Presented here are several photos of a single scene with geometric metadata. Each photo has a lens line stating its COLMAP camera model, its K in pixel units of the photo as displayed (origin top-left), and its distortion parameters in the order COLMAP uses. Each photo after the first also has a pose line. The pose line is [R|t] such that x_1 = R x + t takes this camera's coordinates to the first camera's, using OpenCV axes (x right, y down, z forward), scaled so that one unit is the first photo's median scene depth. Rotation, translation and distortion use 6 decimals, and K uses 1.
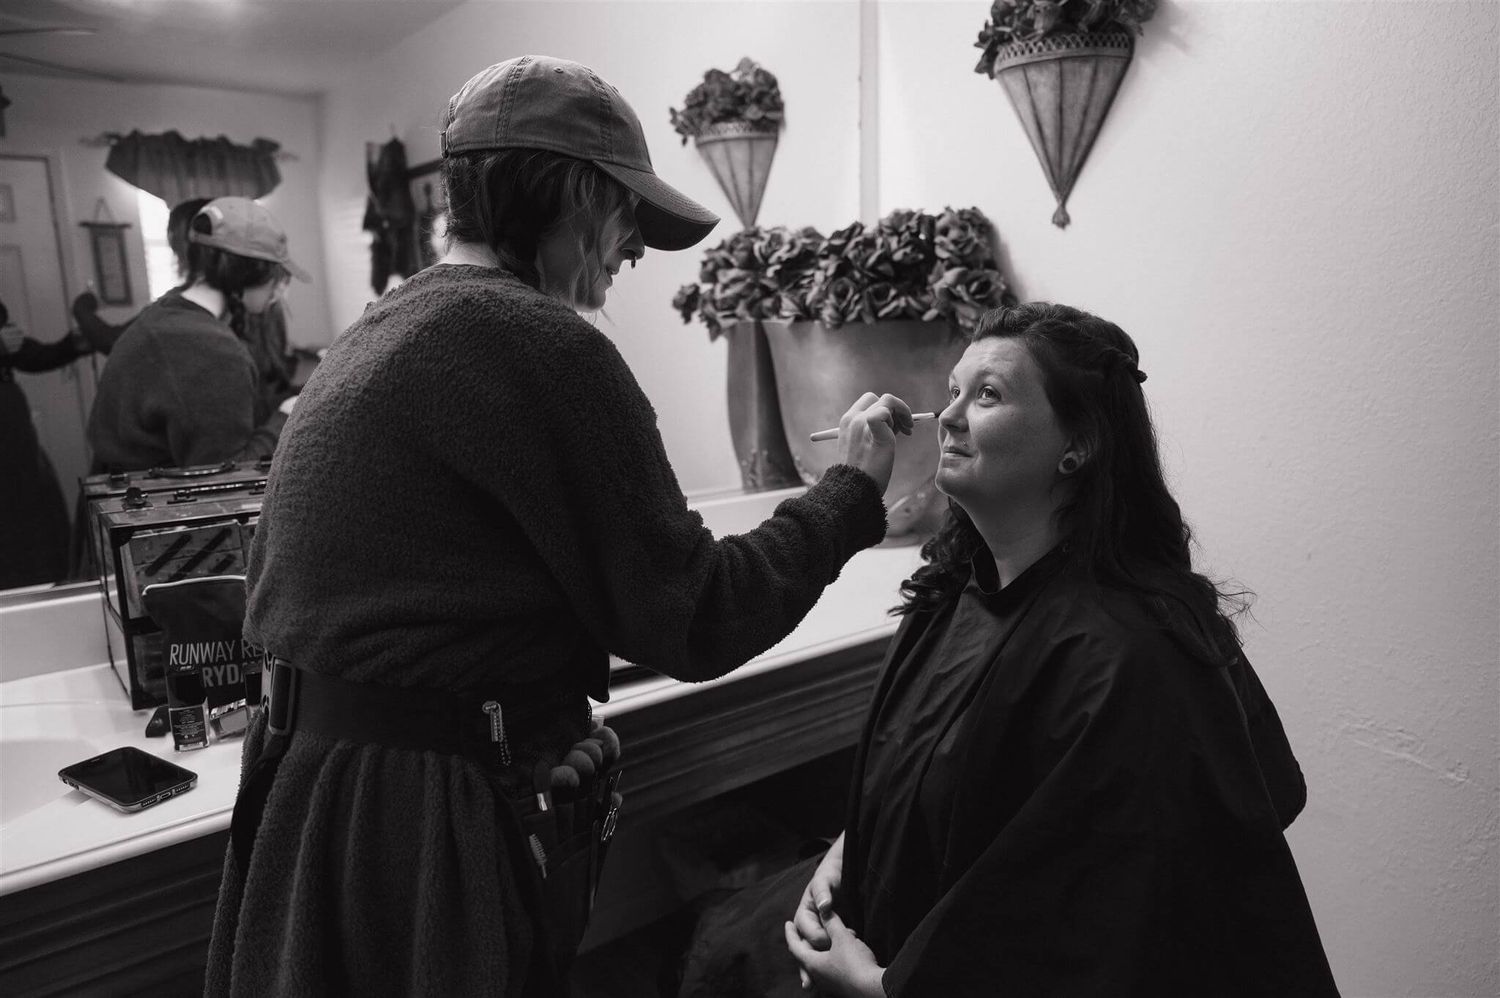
lens RADIAL K [[962.4, 0, 750.0], [0, 962.4, 499.0], [0, 0, 1]] dist [0.004292, 0.000605]
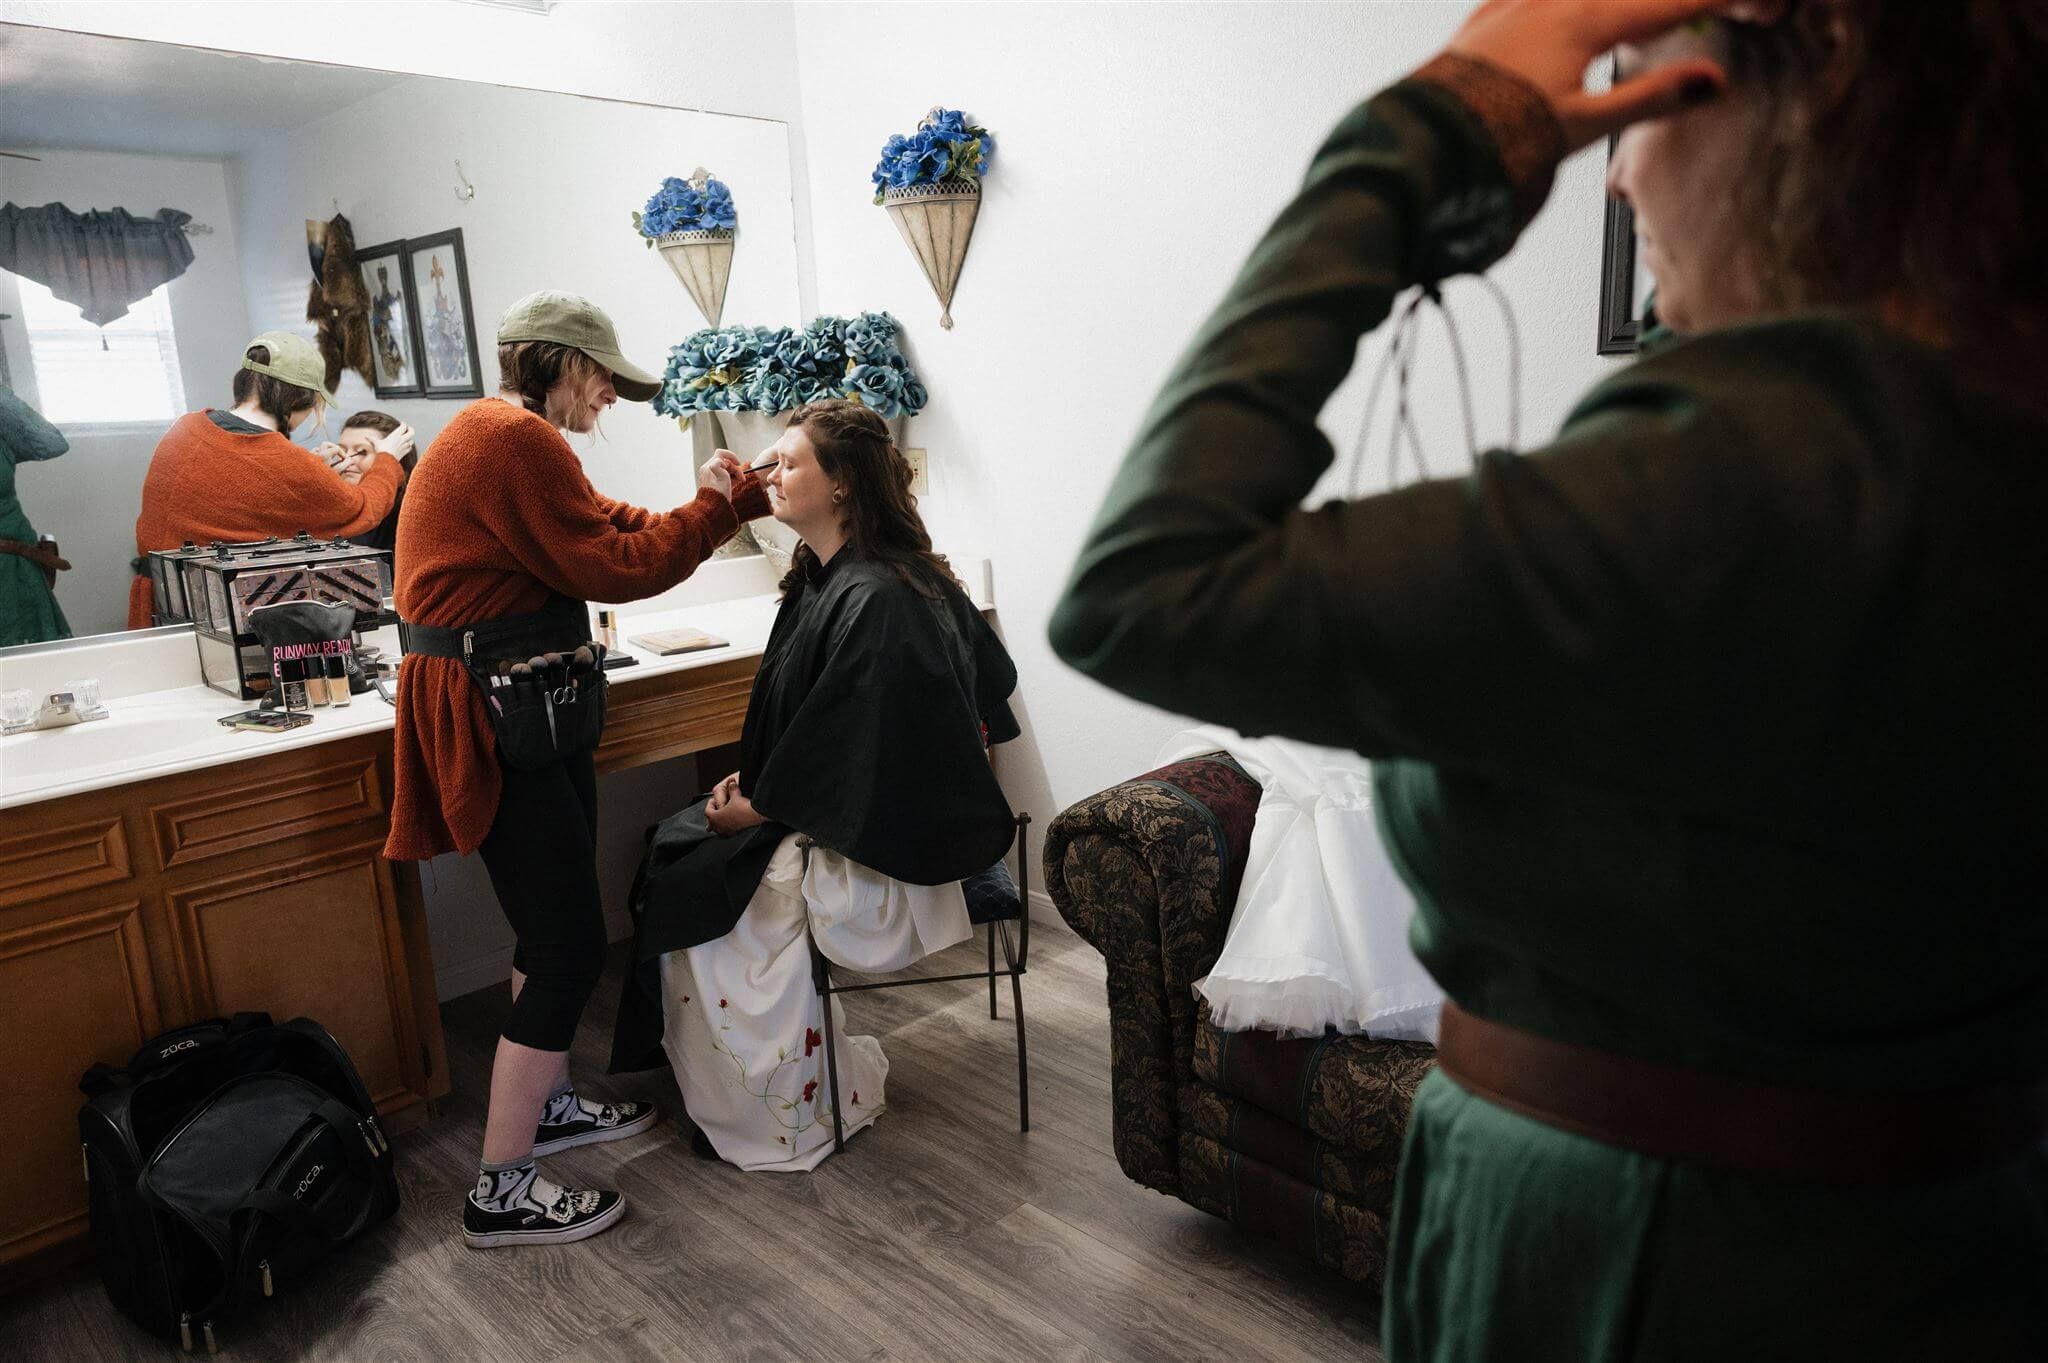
lens RADIAL K [[1314.0, 0, 1024.0], [0, 1314.0, 681.5], [0, 0, 1]] dist [0.004292, 0.000605]
pose [[0.988858, -0.058463, 0.136900, 0.150551], [0.054620, 0.998005, 0.031662, 0.119119], [-0.138478, -0.023832, 0.990079, -0.676783]]
